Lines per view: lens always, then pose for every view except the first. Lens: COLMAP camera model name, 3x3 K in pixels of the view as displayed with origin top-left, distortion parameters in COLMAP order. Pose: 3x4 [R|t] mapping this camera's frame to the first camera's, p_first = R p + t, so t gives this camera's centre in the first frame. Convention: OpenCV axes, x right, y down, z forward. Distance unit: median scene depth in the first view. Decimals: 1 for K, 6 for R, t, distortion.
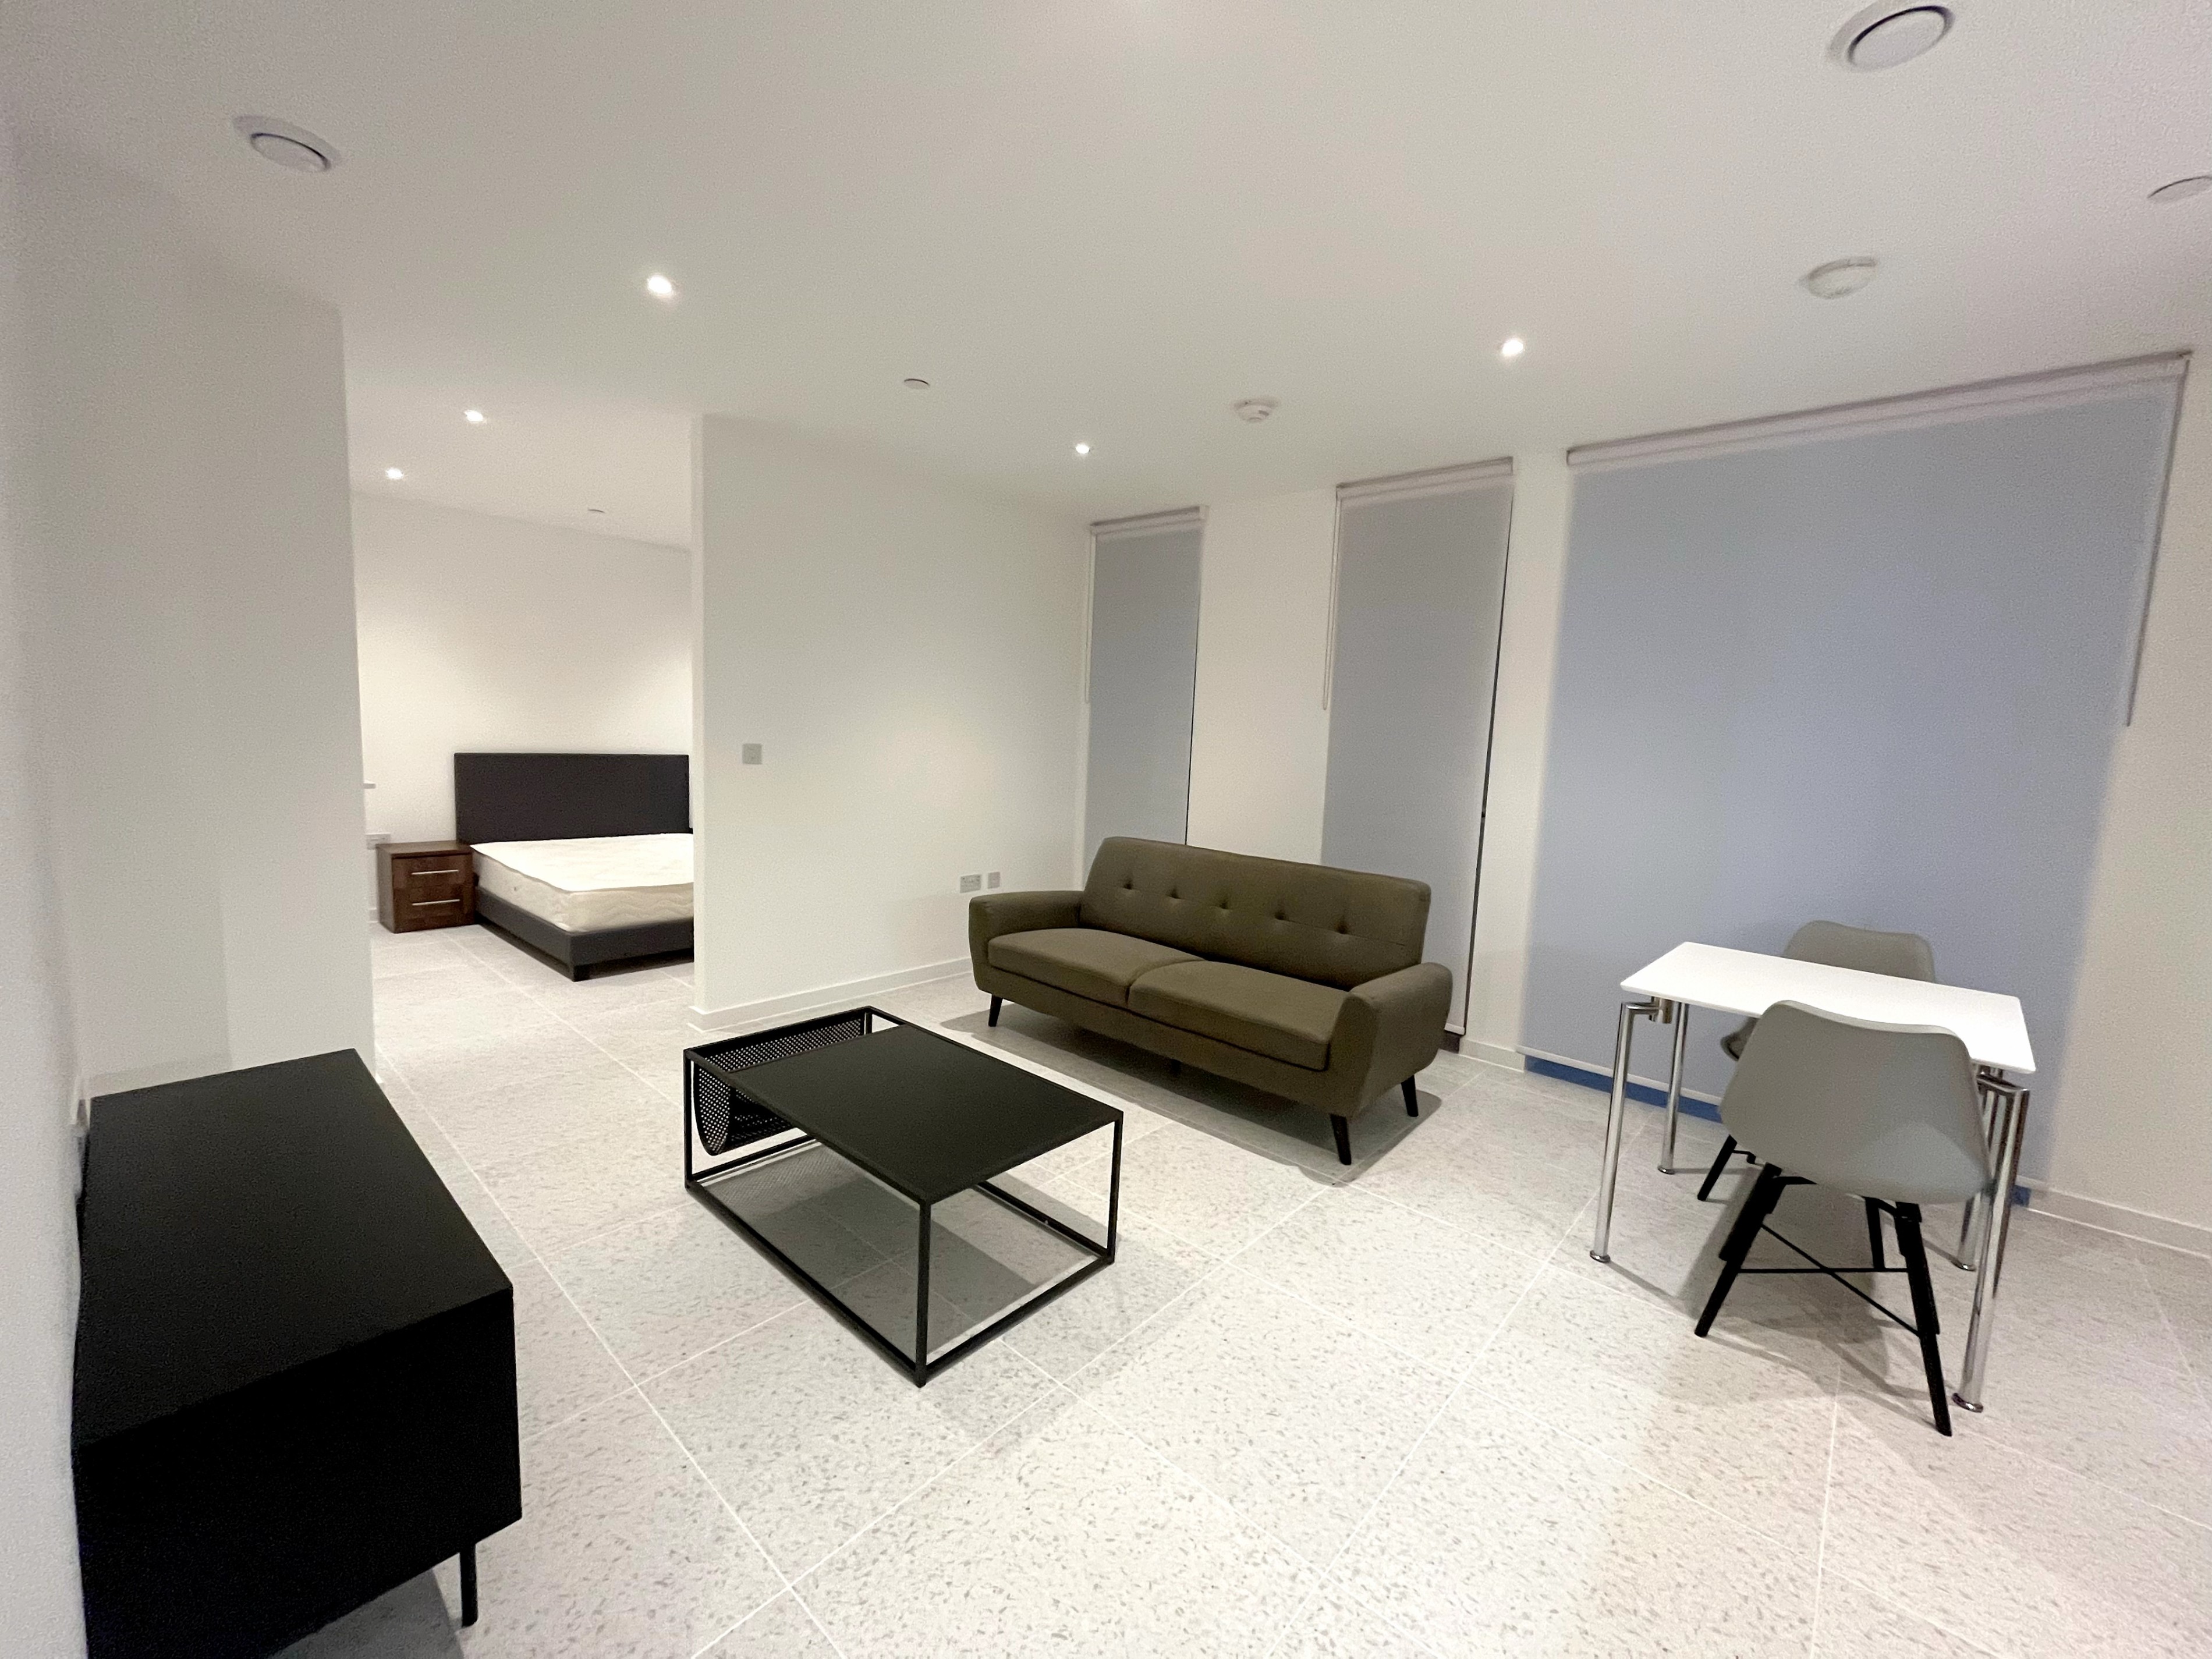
lens RADIAL K [[890.6, 0, 1112.5], [0, 890.6, 821.7], [0, 0, 1]] dist [-0.001596, -0.000676]
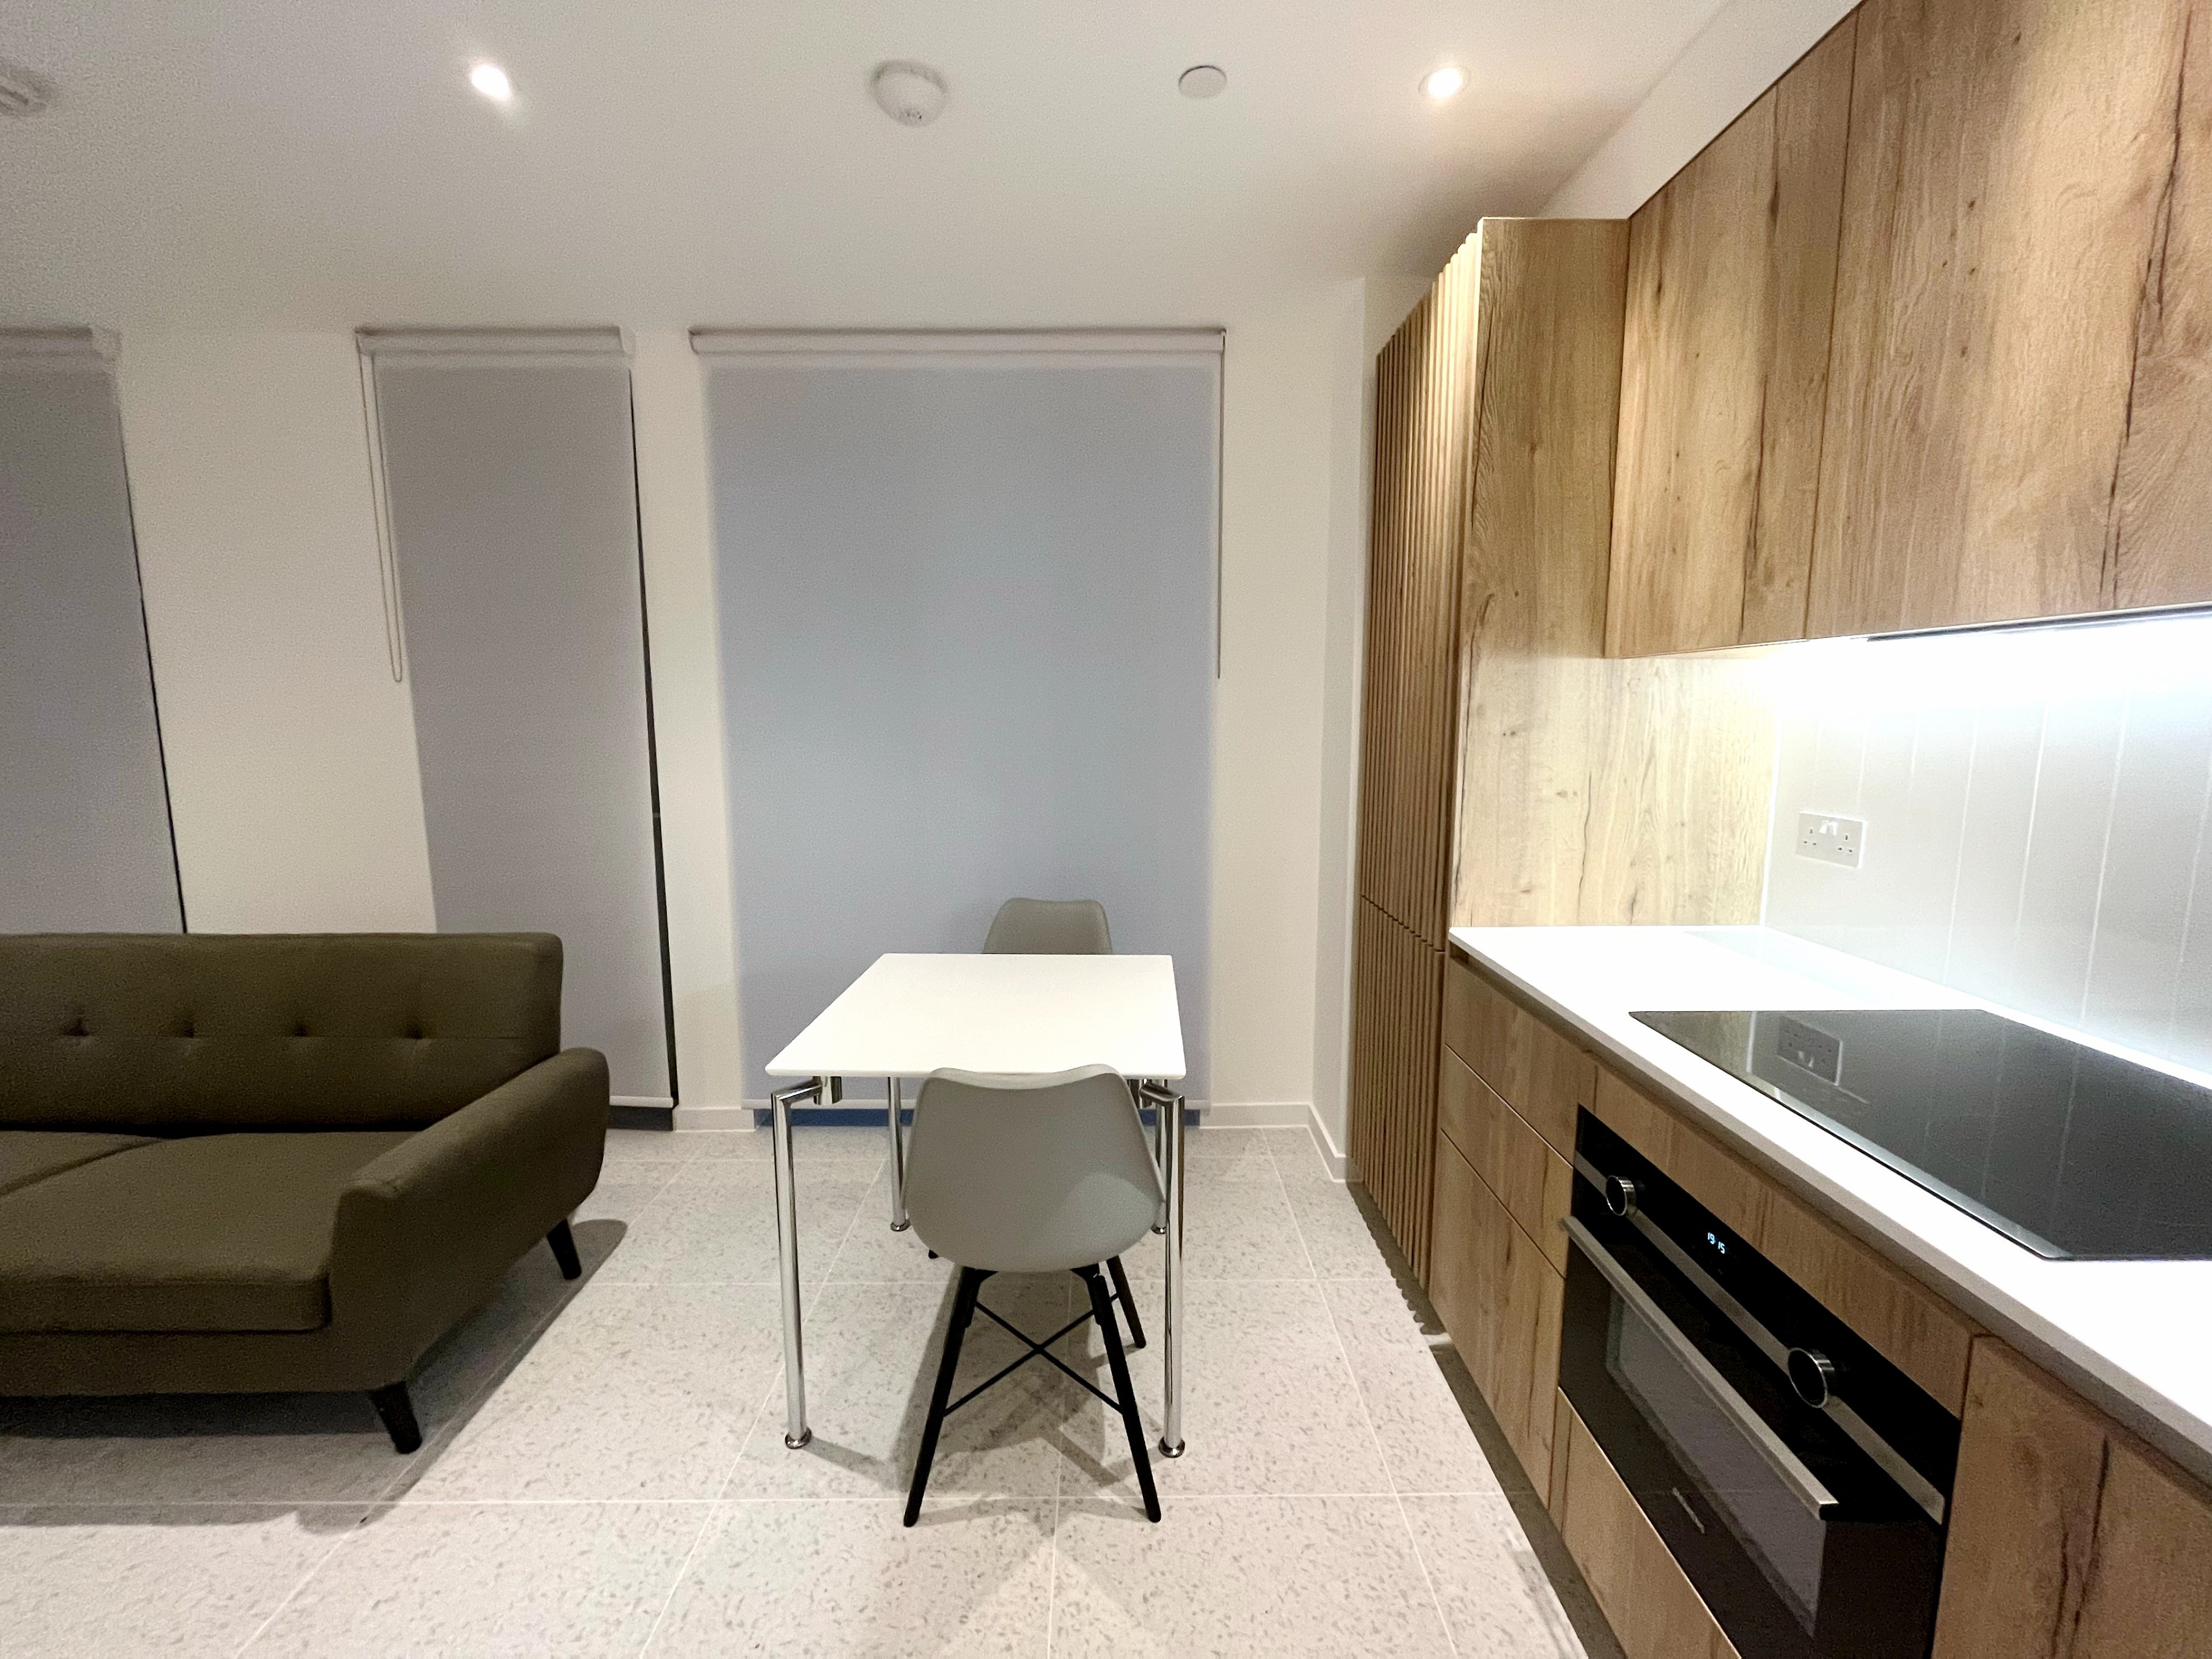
lens RADIAL K [[890.6, 0, 1115.9], [0, 890.6, 822.1], [0, 0, 1]] dist [-0.001596, -0.000676]
pose [[0.740170, -0.127964, 0.660132, 0.330824], [0.104300, 0.991692, 0.075289, -0.031508], [-0.664282, 0.013125, 0.747367, 0.290092]]
